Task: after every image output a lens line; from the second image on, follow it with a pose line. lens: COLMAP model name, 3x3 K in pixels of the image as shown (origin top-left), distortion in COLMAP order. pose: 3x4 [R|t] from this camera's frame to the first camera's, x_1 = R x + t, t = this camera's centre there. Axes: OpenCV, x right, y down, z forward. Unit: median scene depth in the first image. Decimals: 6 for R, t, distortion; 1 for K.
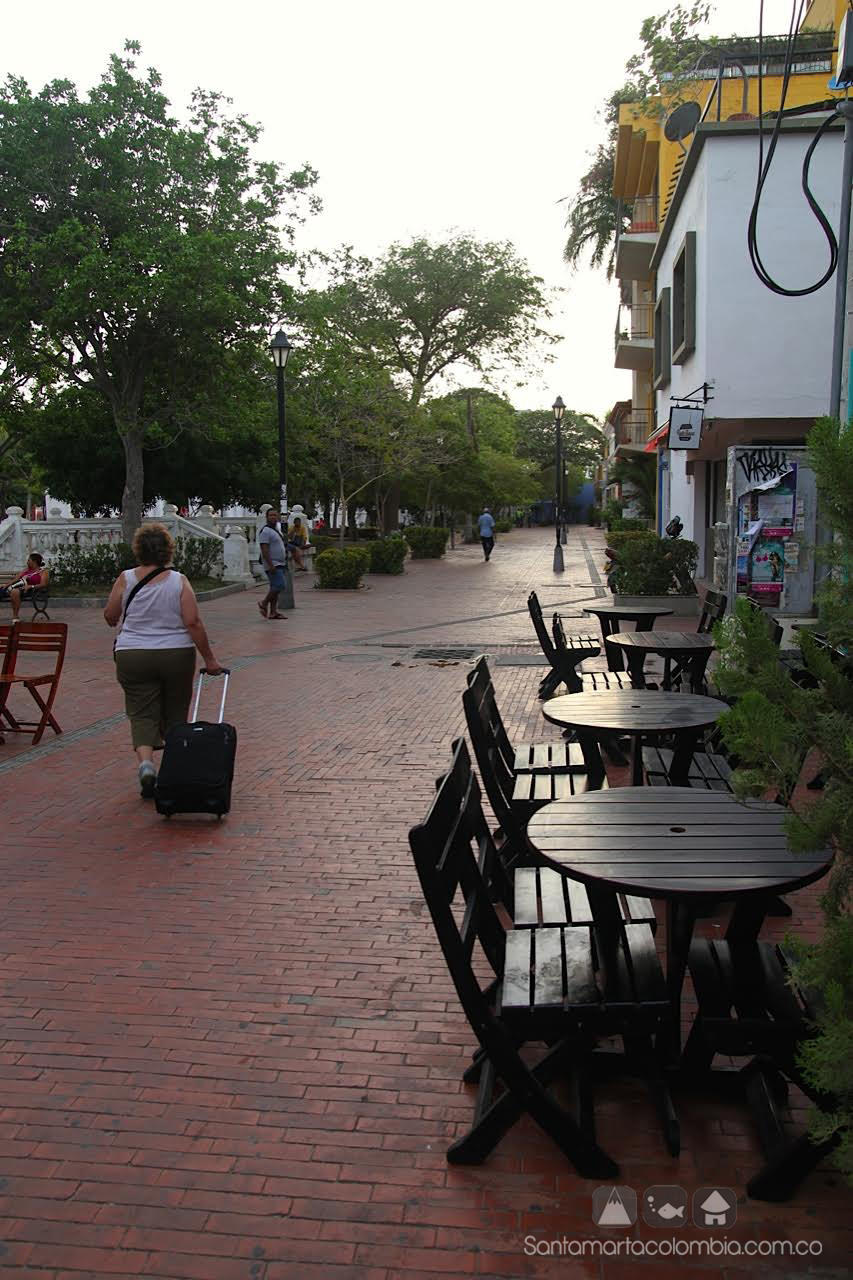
lens RADIAL K [[988.8, 0, 426.5], [0, 988.8, 640.0], [0, 0, 1]] dist [-0.133906, 0.124618]
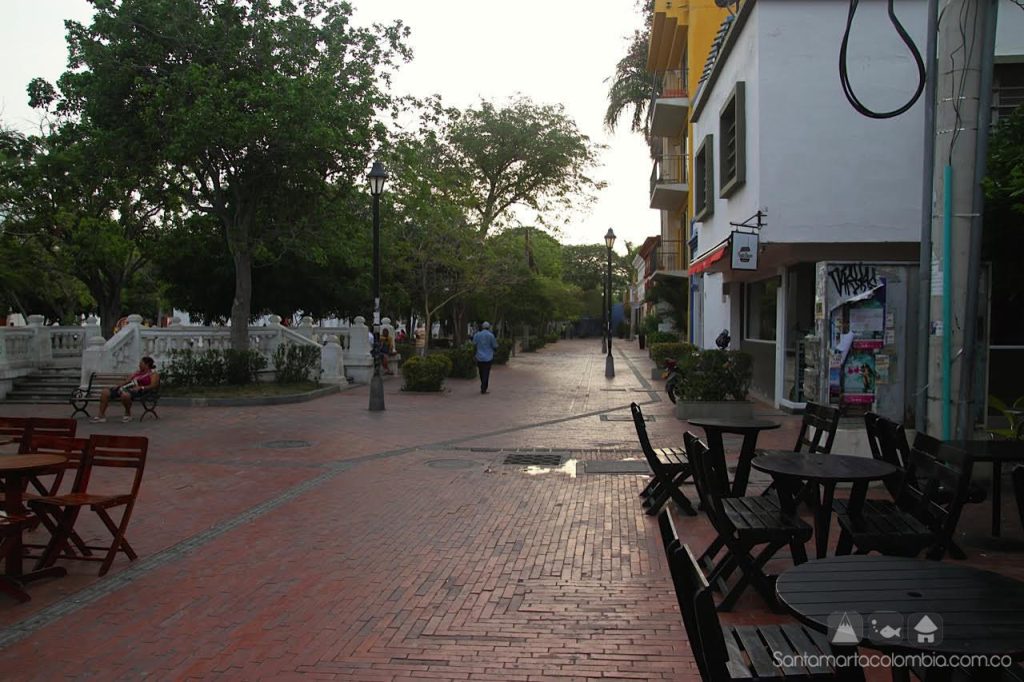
lens RADIAL K [[791.0, 0, 514.2], [0, 791.0, 351.2], [0, 0, 1]] dist [-0.133906, 0.124618]
pose [[0.999226, 0.009063, 0.038281, -0.020283], [-0.005289, 0.995215, -0.097566, -0.010783], [-0.038982, 0.097288, 0.994493, 0.097575]]
